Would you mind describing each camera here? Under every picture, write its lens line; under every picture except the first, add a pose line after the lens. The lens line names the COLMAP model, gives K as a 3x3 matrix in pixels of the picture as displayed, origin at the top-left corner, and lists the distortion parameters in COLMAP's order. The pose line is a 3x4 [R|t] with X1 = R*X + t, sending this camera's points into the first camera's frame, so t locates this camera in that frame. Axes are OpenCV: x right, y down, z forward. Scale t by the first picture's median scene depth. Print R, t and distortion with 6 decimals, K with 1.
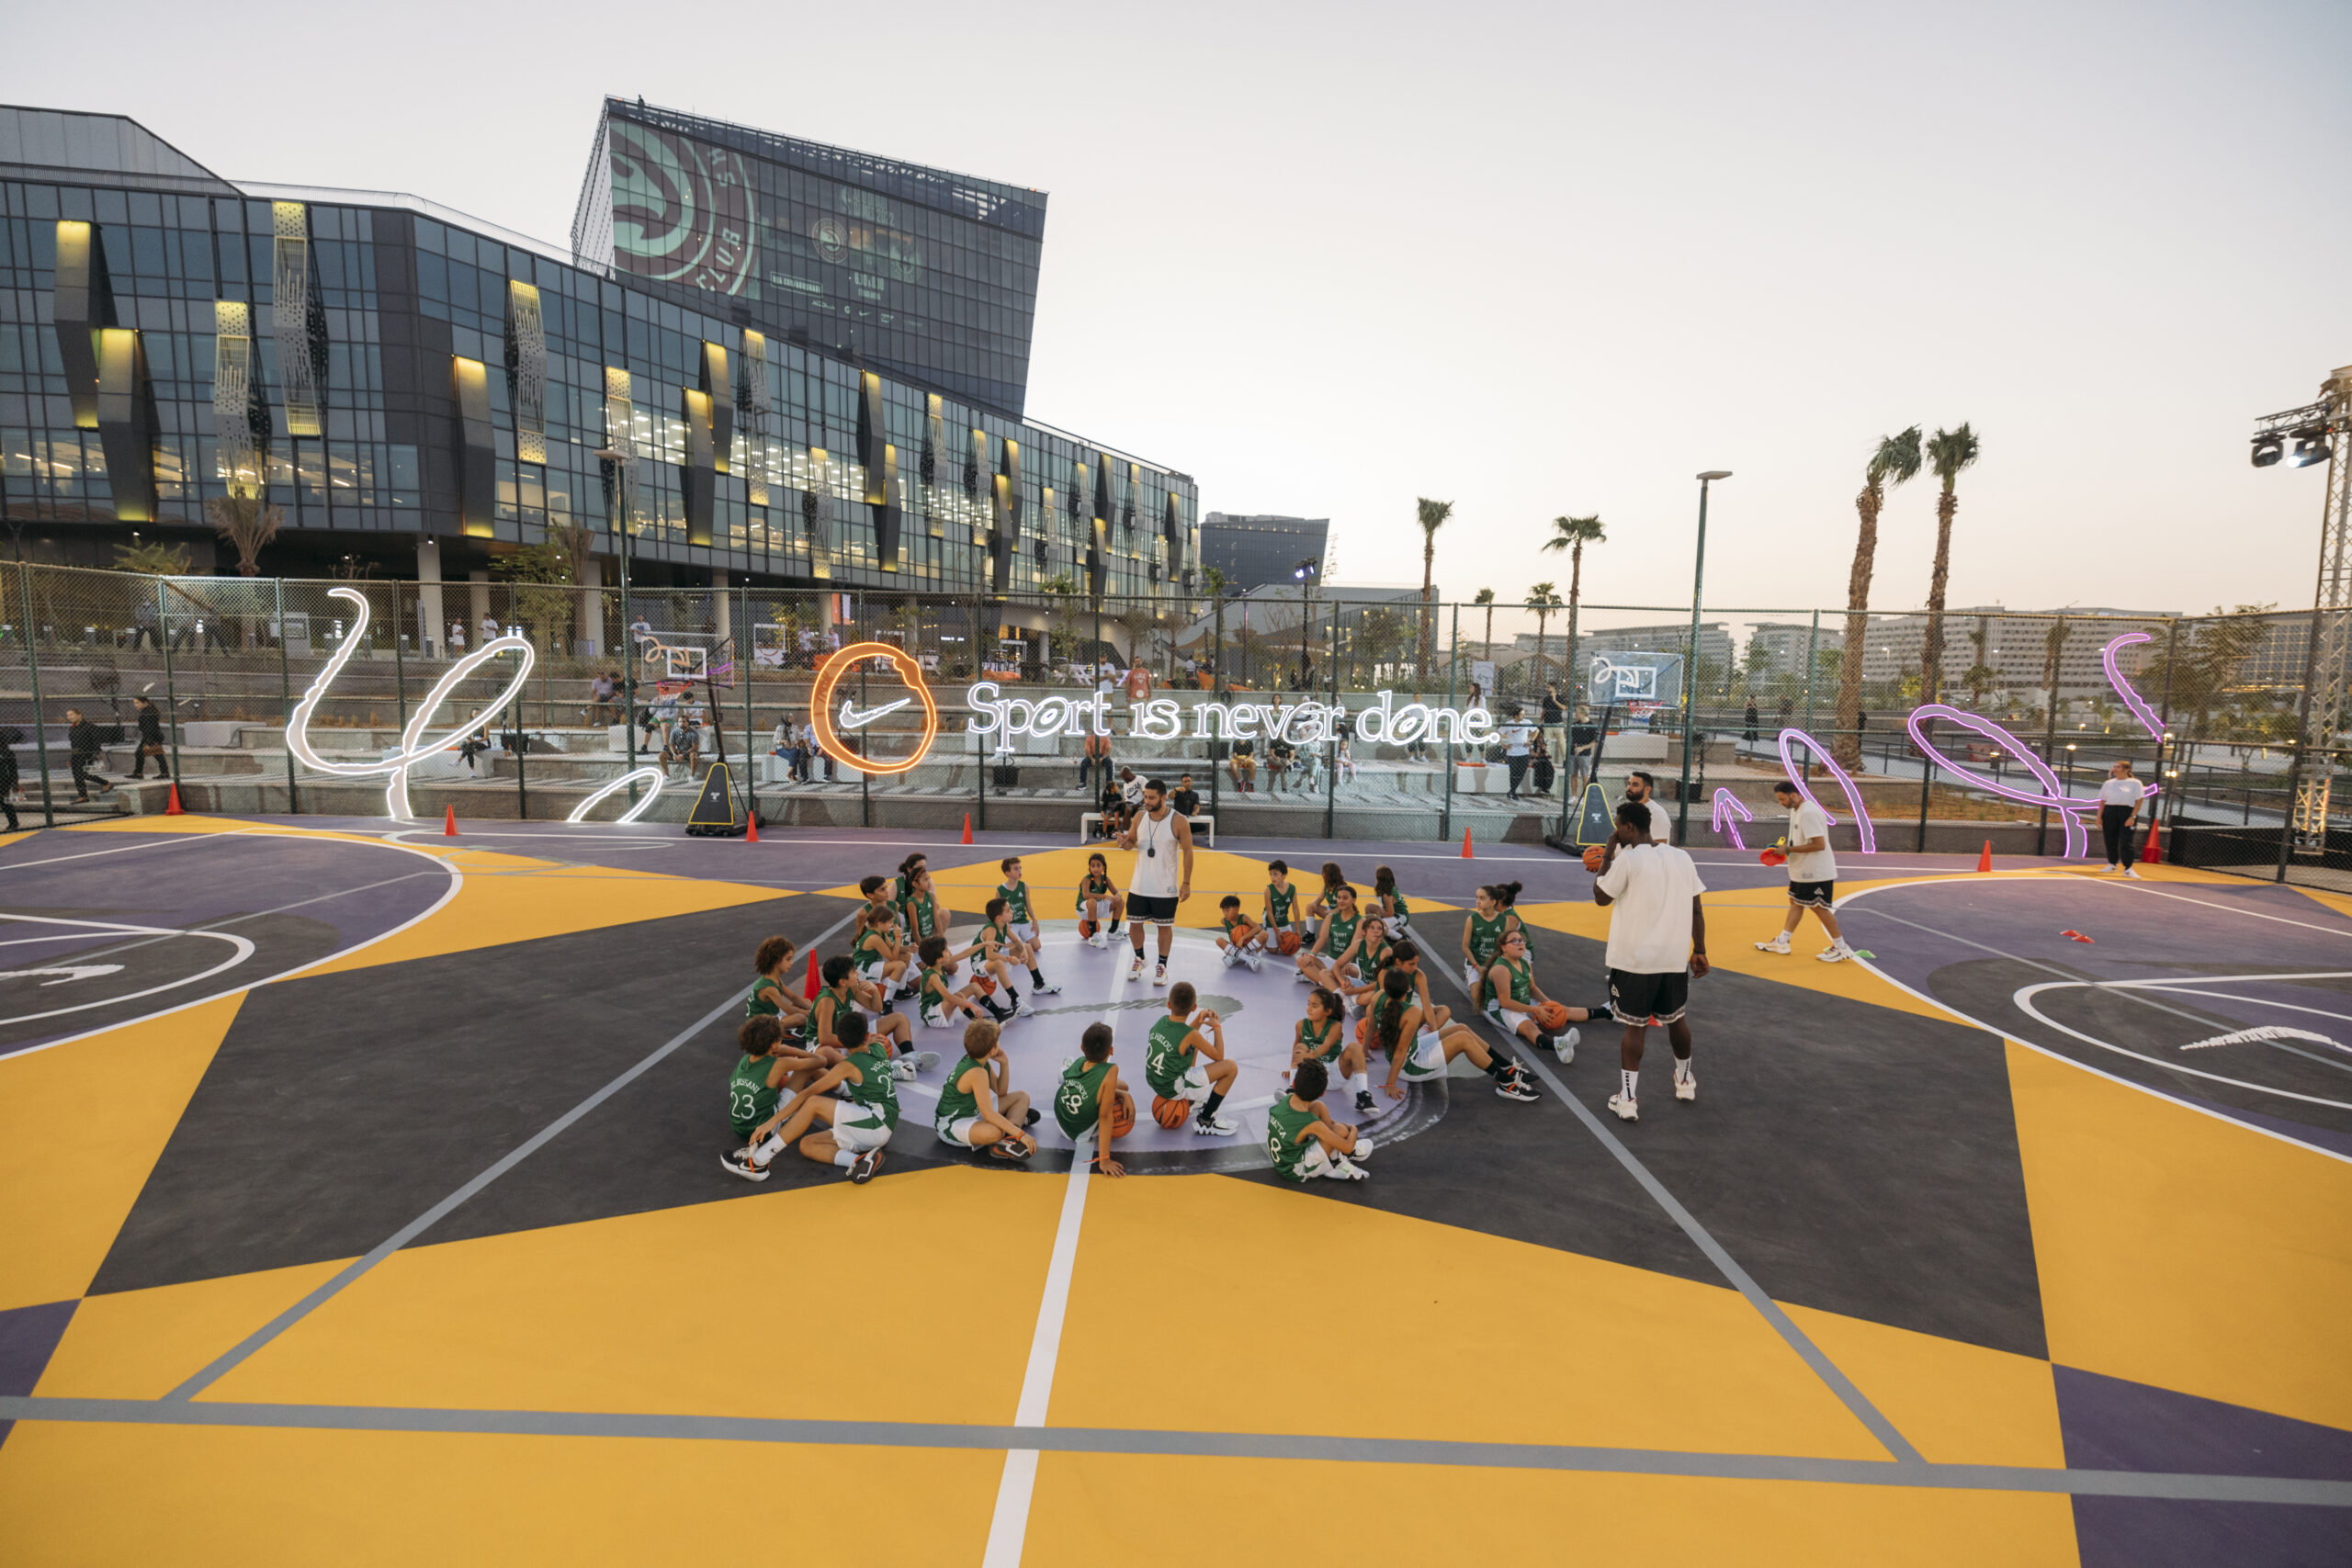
lens RADIAL K [[983.0, 0, 1176.0], [0, 983.0, 784.0], [0, 0, 1]] dist [0.001135, 0.000046]
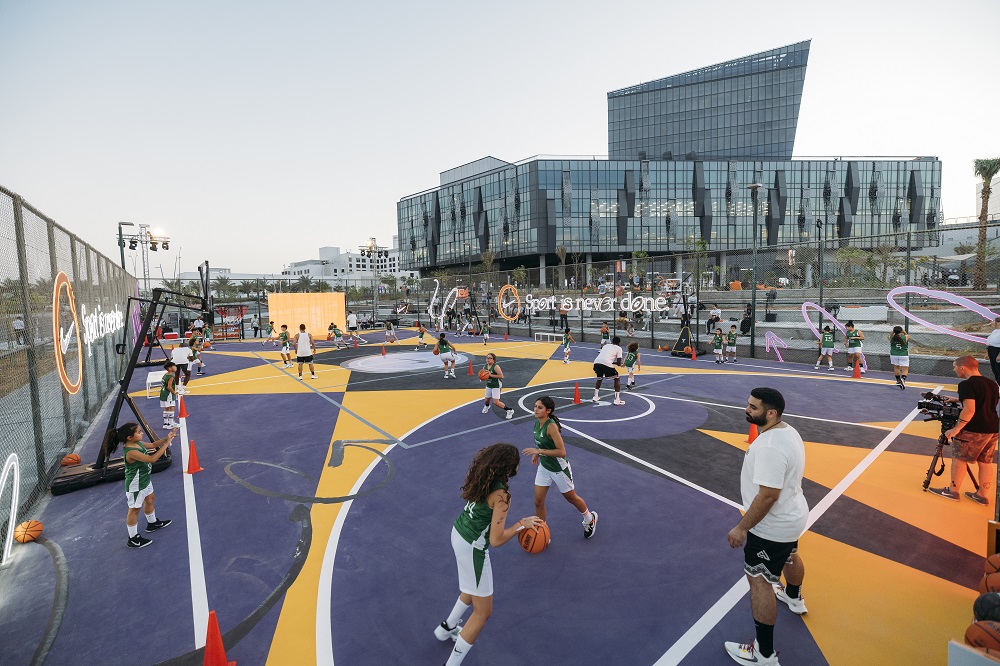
lens RADIAL K [[418.0, 0, 500.0], [0, 418.0, 333.0], [0, 0, 1]] dist [0.001135, 0.000046]
pose [[0.631444, 0.033718, -0.774688, 0.240069], [-0.039006, 0.999171, 0.011695, 0.005390], [0.774440, 0.022833, 0.632235, -0.003765]]
